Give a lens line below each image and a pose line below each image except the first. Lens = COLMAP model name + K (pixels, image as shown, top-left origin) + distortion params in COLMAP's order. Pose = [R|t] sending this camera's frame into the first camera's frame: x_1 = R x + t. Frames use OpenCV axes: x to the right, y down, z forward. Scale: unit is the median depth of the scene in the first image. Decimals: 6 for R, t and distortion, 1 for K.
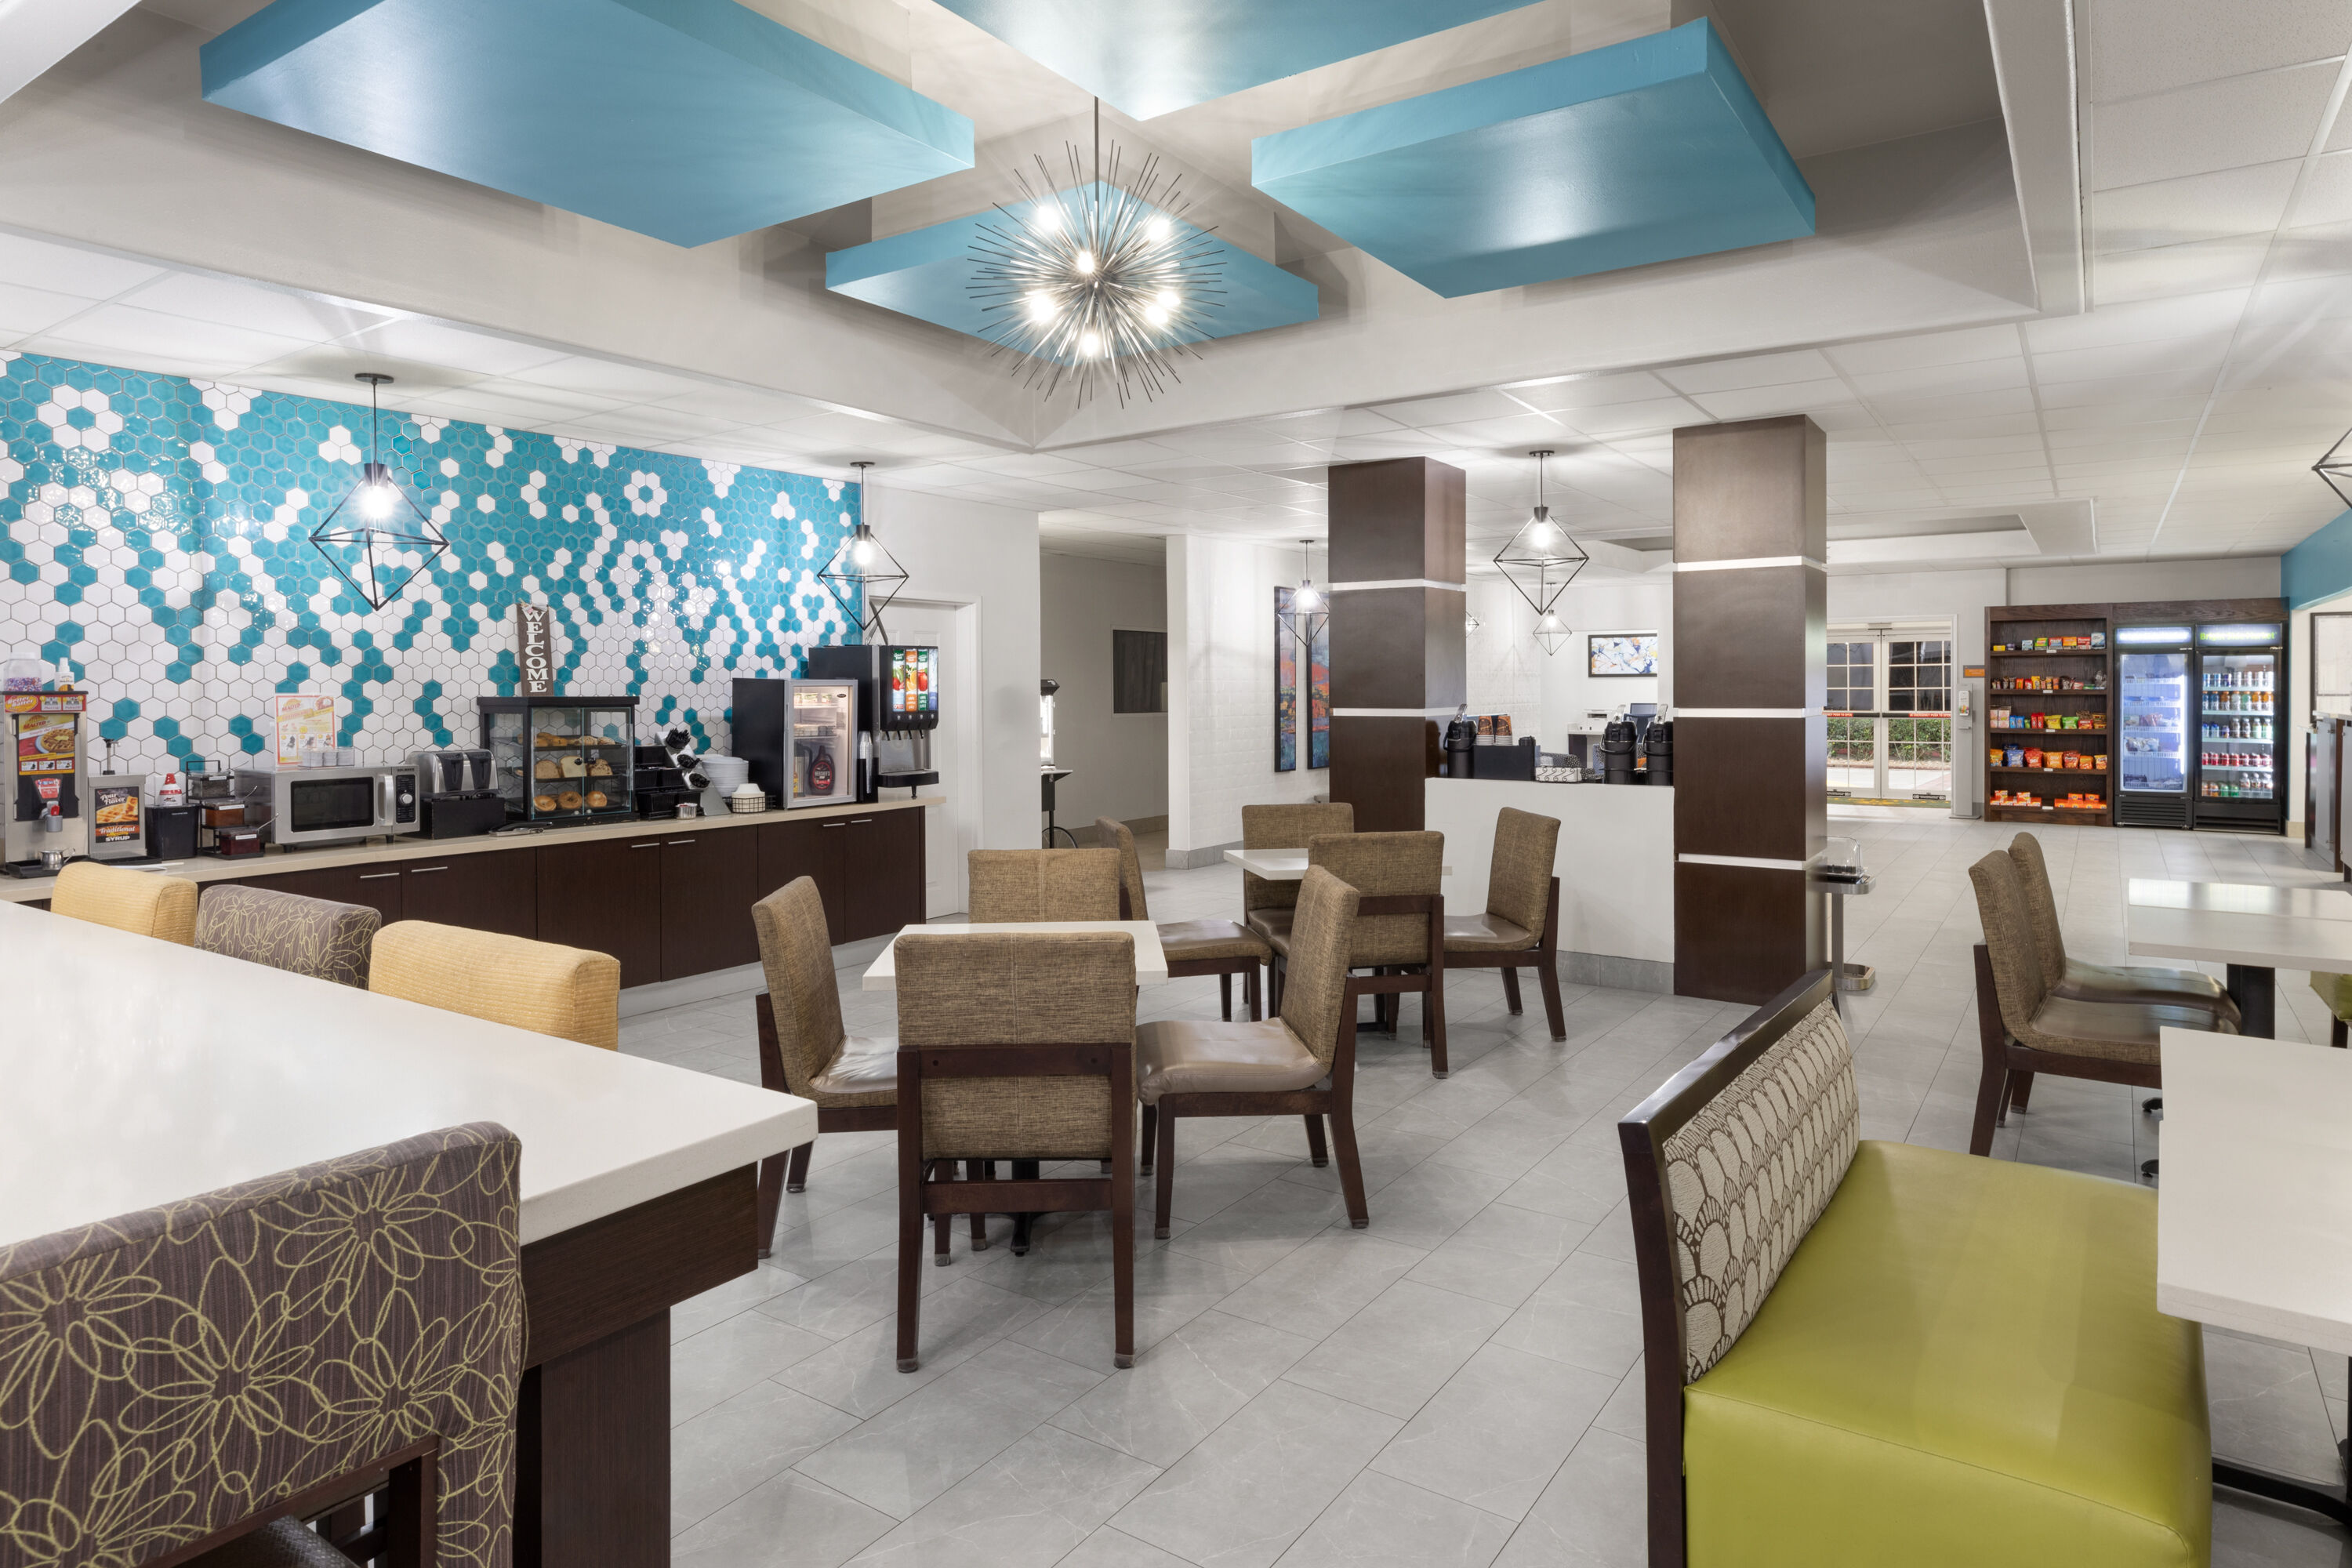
lens RADIAL K [[1333.8, 0, 1166.0], [0, 1333.8, 783.6], [0, 0, 1]] dist [0.002488, -0.001892]
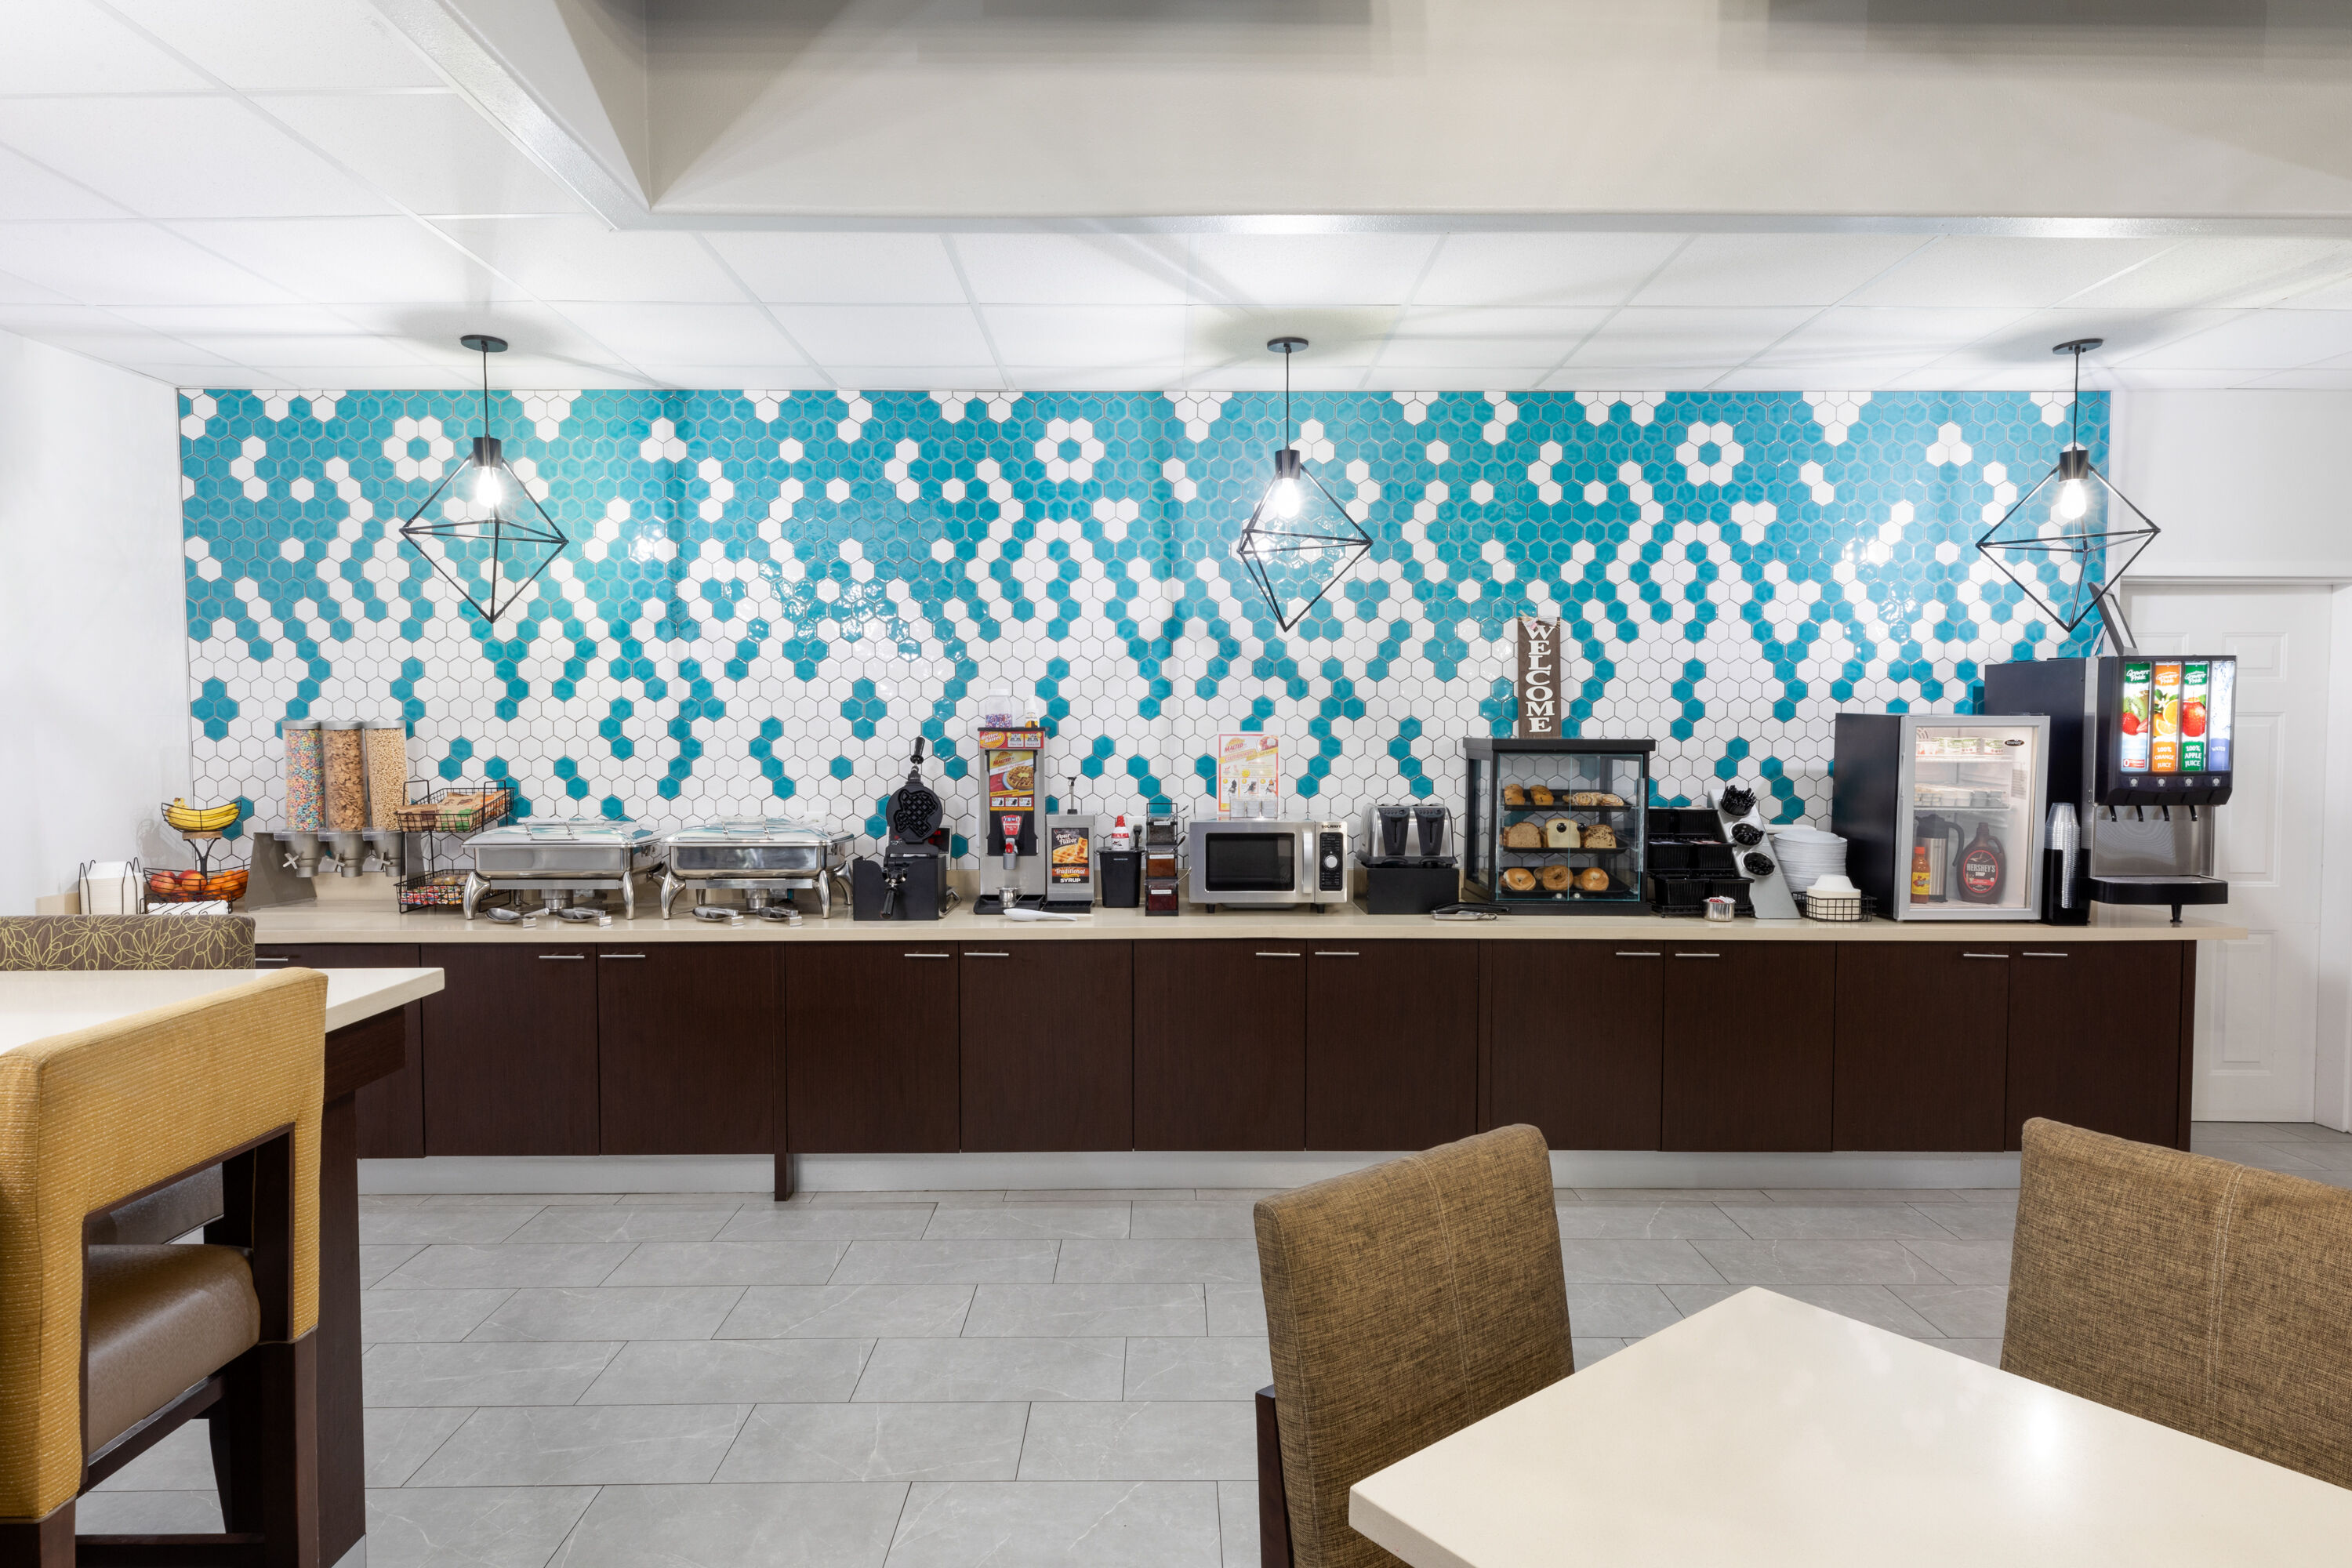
lens RADIAL K [[1667.8, 0, 1170.0], [0, 1667.8, 771.9], [0, 0, 1]] dist [0.003018, 0.011576]
pose [[0.567203, 0.029110, -0.823063, 0.168622], [-0.065076, 0.997835, -0.009554, -0.021014], [0.821003, 0.058980, 0.567869, 0.259773]]
